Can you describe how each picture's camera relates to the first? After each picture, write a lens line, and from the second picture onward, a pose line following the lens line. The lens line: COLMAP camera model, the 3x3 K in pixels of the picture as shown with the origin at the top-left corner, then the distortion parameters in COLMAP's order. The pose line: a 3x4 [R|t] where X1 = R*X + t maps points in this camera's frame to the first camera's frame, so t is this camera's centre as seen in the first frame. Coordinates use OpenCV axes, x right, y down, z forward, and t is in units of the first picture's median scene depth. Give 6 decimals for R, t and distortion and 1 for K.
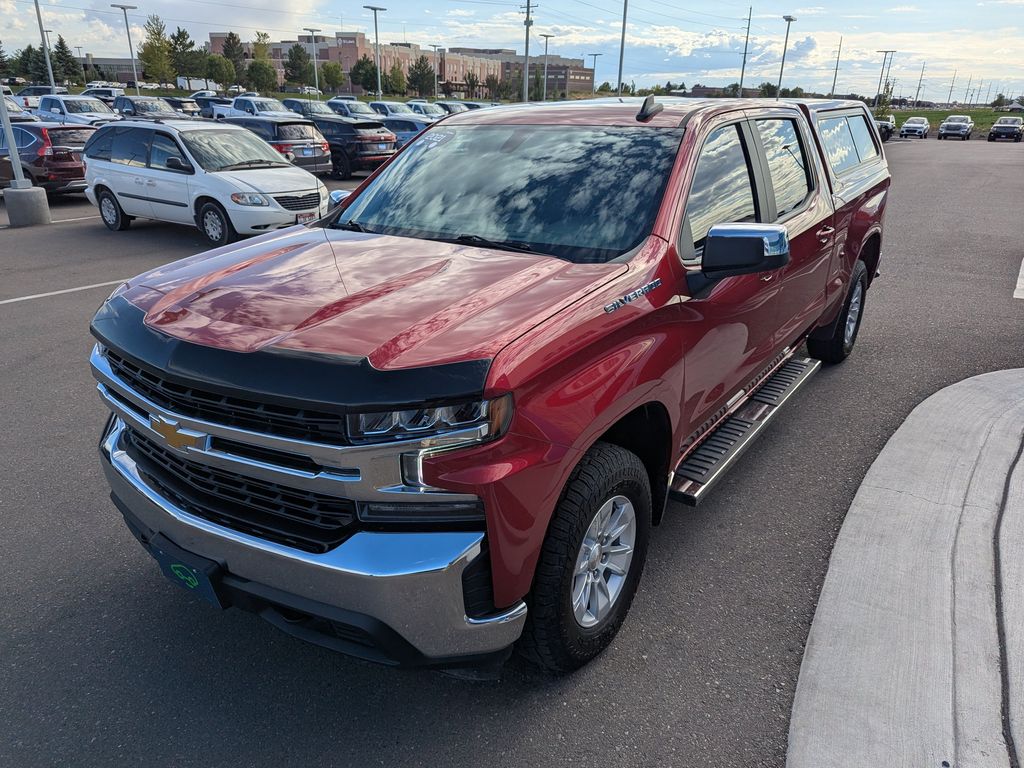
lens RADIAL K [[715.5, 0, 522.3], [0, 715.5, 384.5], [0, 0, 1]] dist [0.028368, -0.020522]
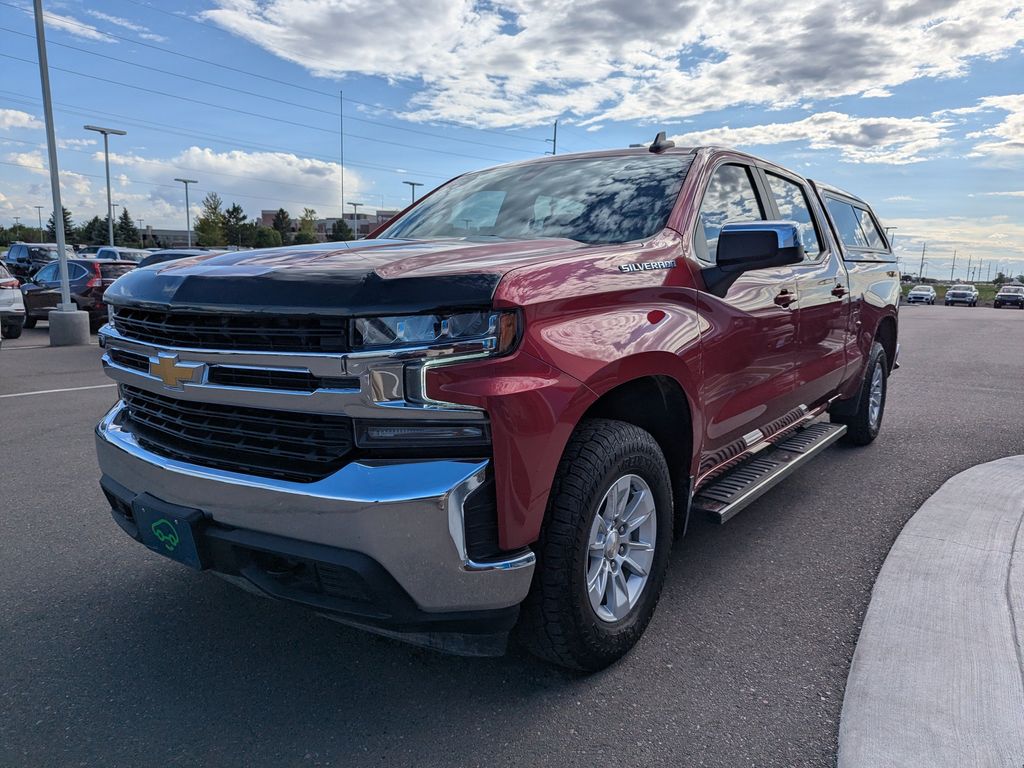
lens RADIAL K [[714.6, 0, 534.1], [0, 714.6, 384.6], [0, 0, 1]] dist [0.032970, -0.031134]
pose [[0.999806, 0.010929, -0.016374, 0.012208], [-0.014229, 0.975978, -0.217406, 0.206972], [0.013605, 0.217597, 0.975944, 0.050124]]
